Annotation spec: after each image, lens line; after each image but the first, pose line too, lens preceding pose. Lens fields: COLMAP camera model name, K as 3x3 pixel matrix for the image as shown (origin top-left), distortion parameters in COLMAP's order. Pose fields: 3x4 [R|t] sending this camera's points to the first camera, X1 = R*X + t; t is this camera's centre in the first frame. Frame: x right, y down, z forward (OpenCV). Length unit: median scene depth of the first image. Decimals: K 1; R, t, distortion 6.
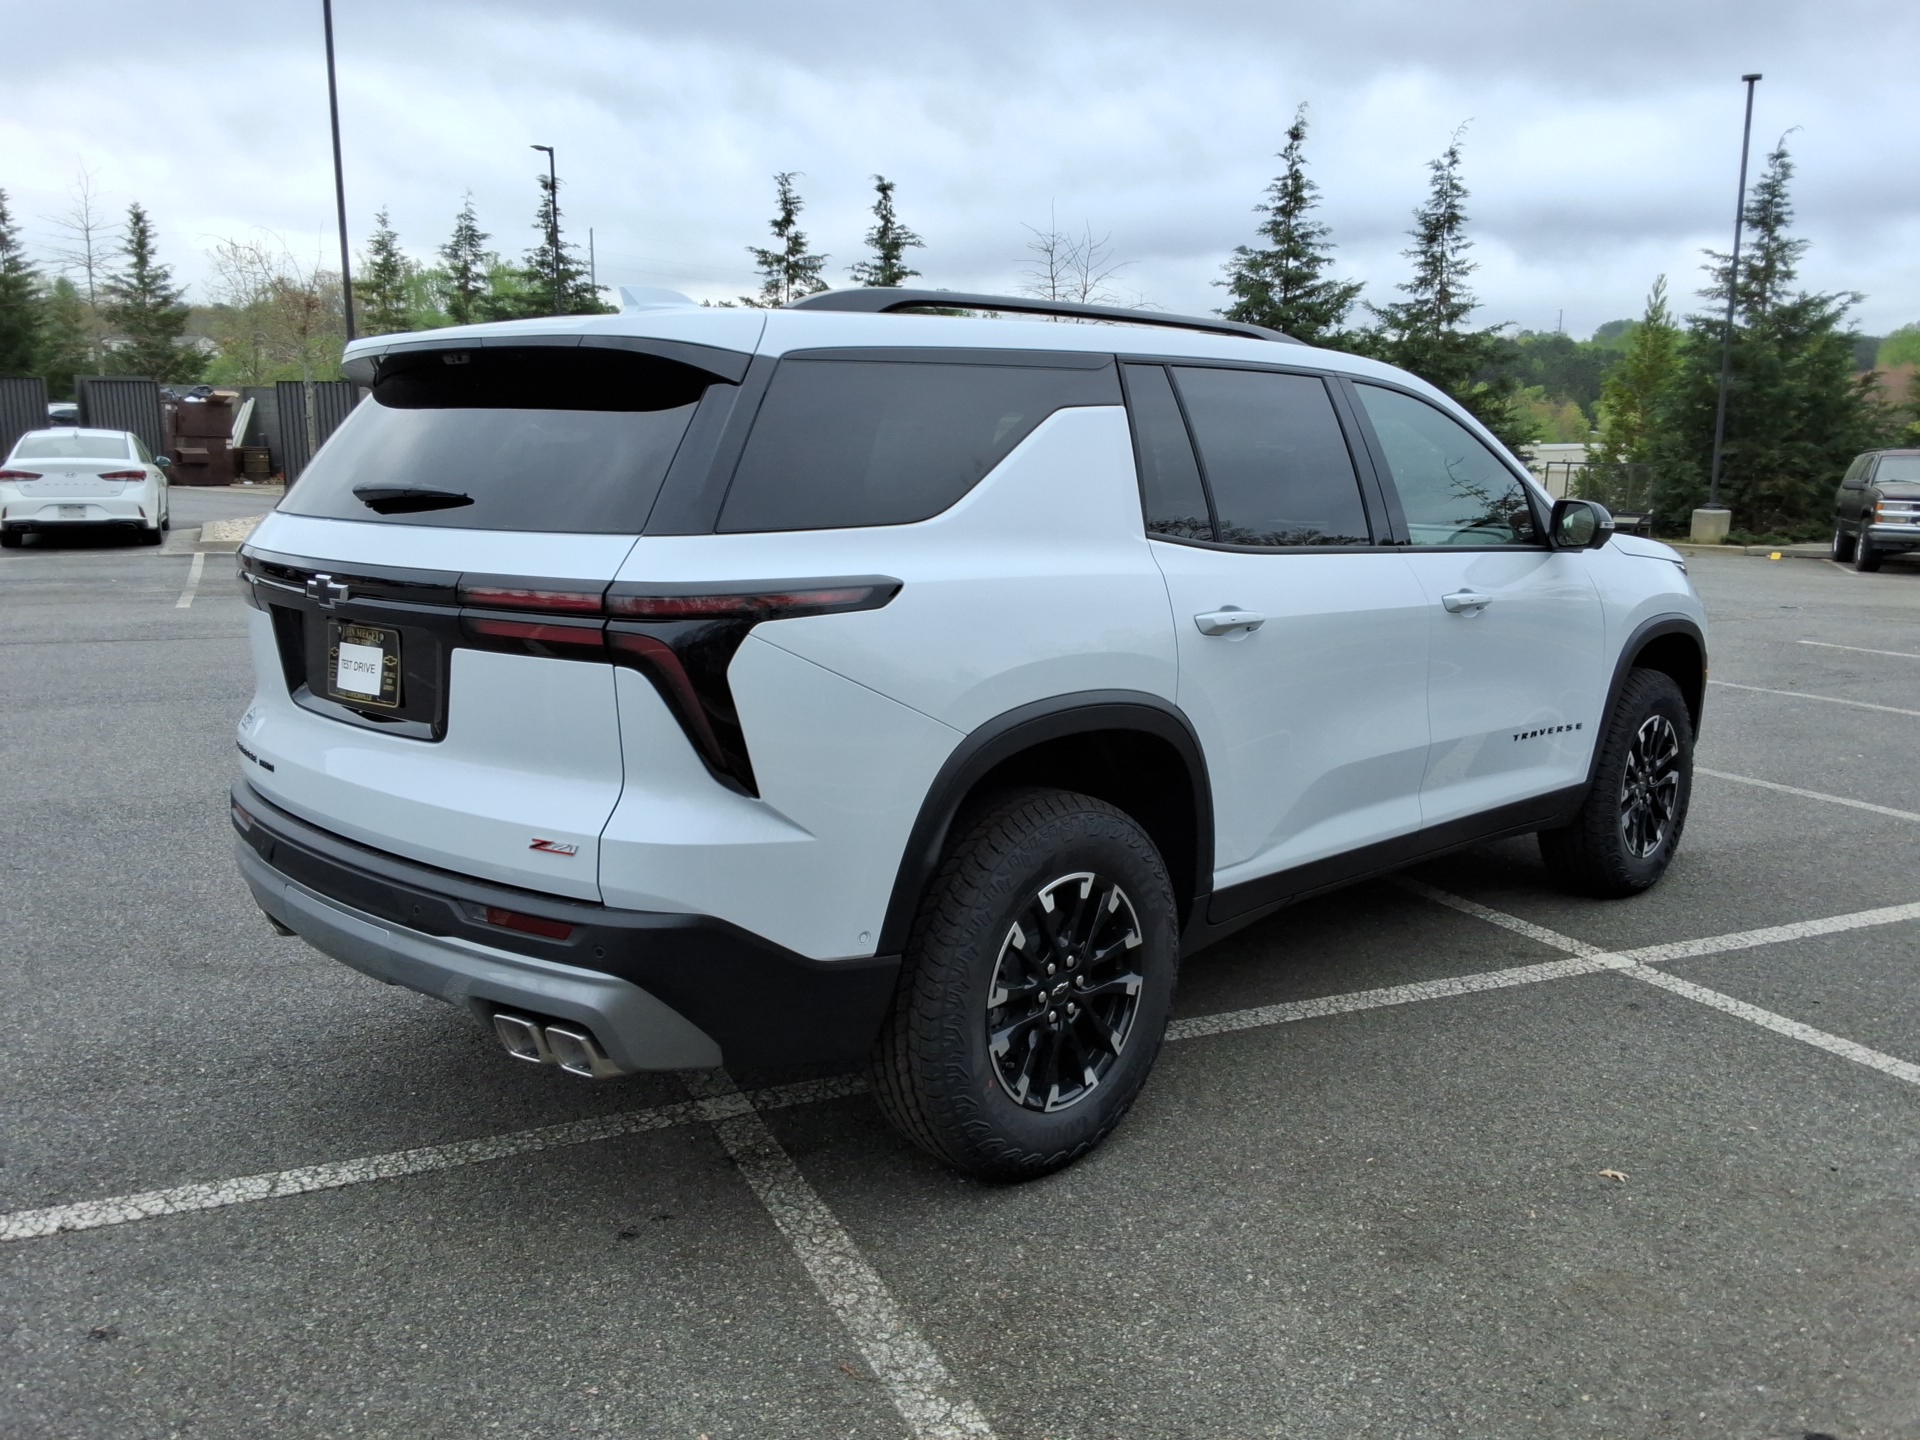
lens RADIAL K [[1535.2, 0, 975.8], [0, 1535.2, 712.6], [0, 0, 1]] dist [0.114218, -0.176855]
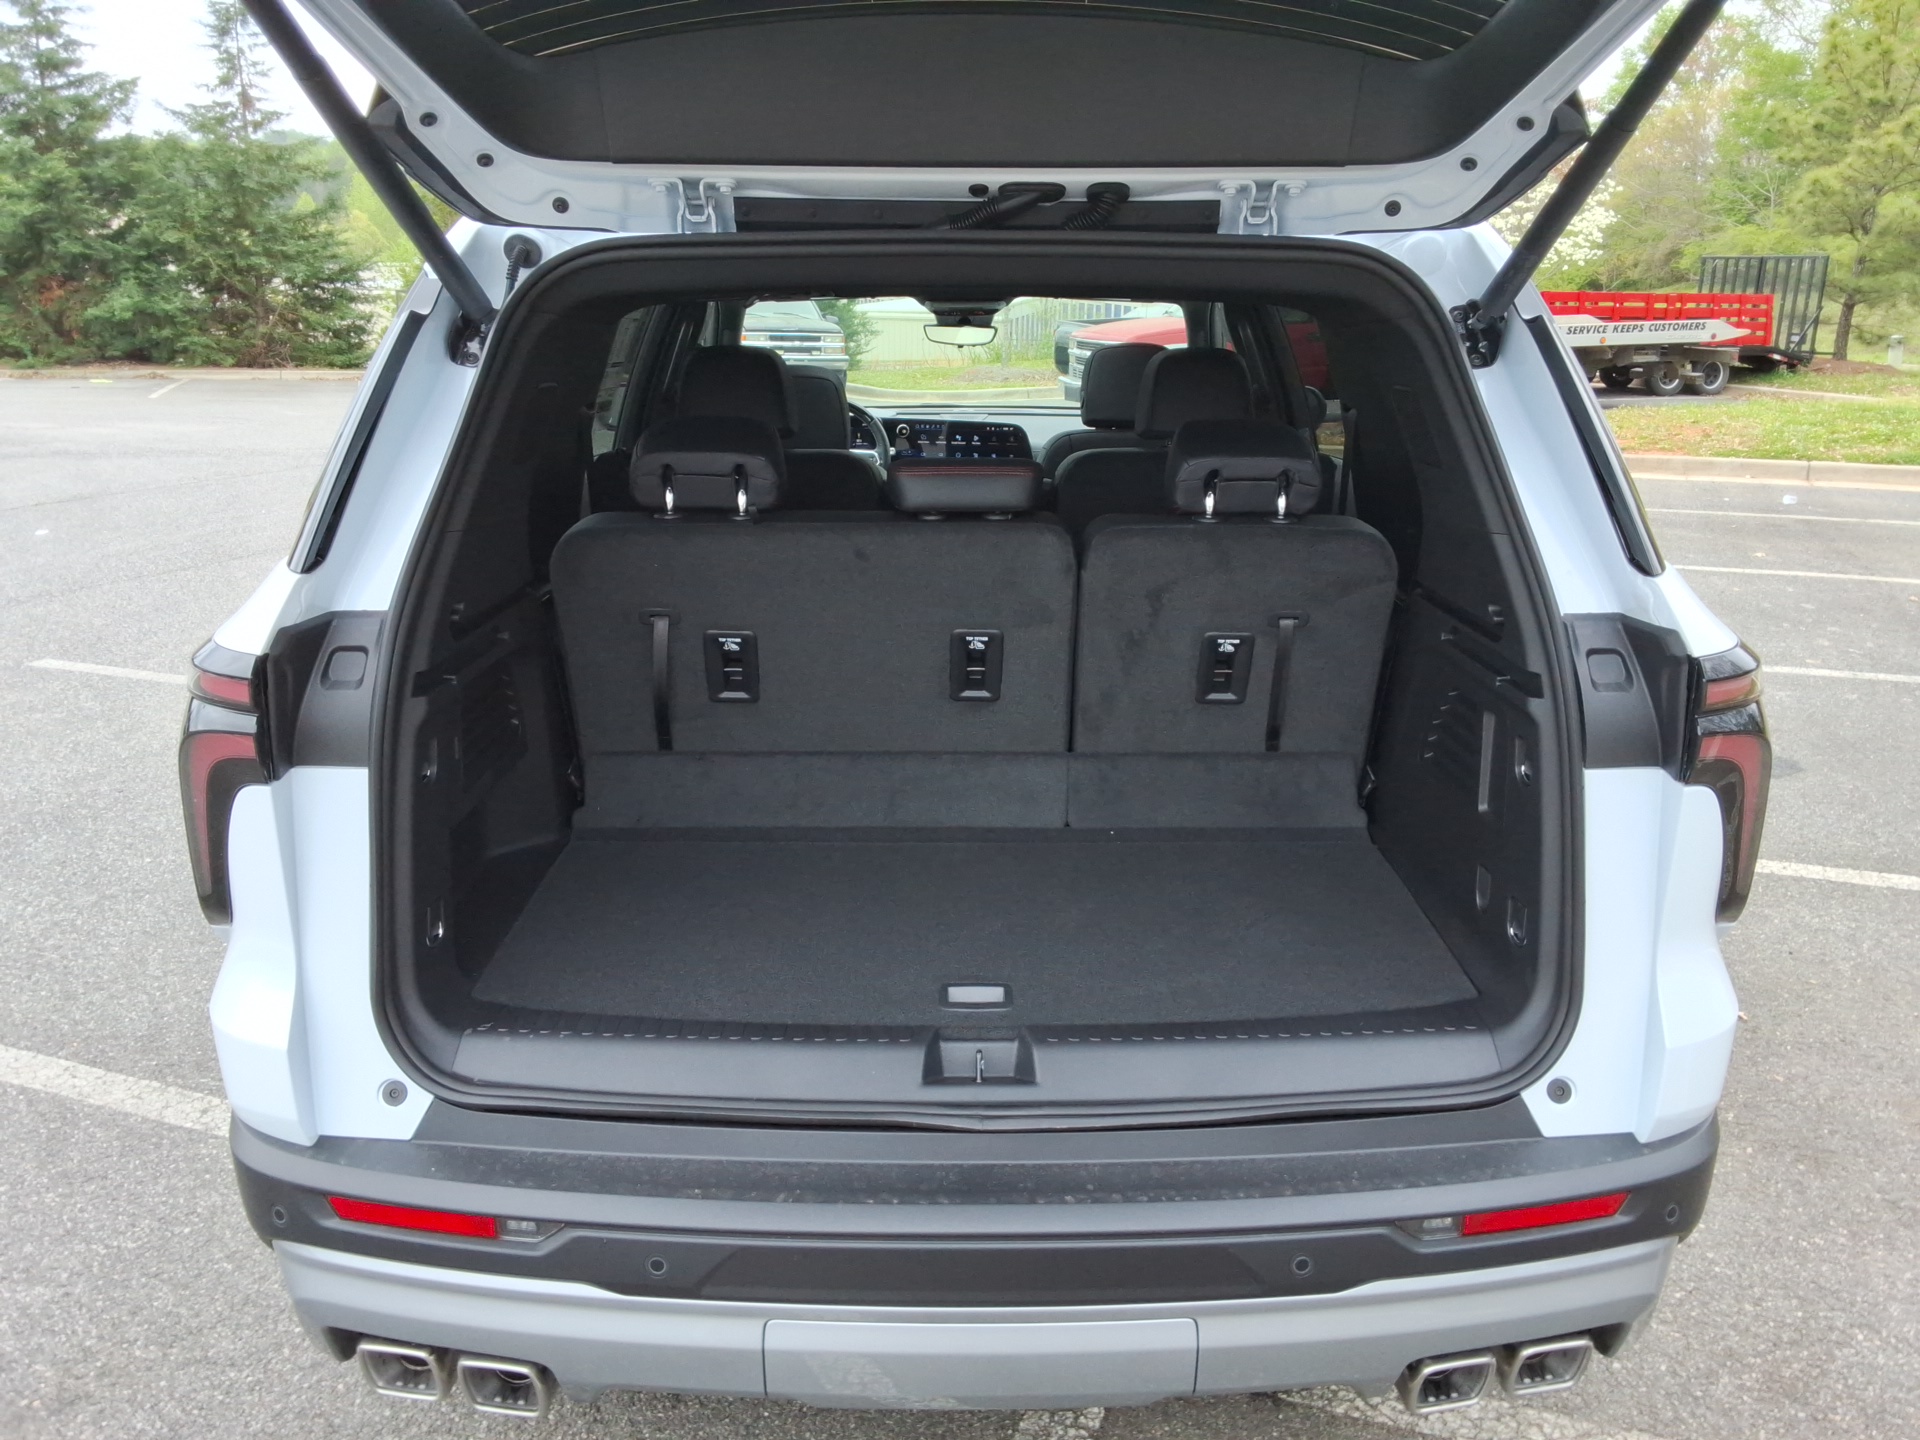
lens RADIAL K [[1535.2, 0, 973.3], [0, 1535.2, 705.3], [0, 0, 1]] dist [0.114218, -0.176855]
pose [[0.710753, -0.189889, 0.677327, -0.079680], [0.116546, 0.981357, 0.152827, -0.017840], [-0.693720, -0.029682, 0.719633, 0.067523]]
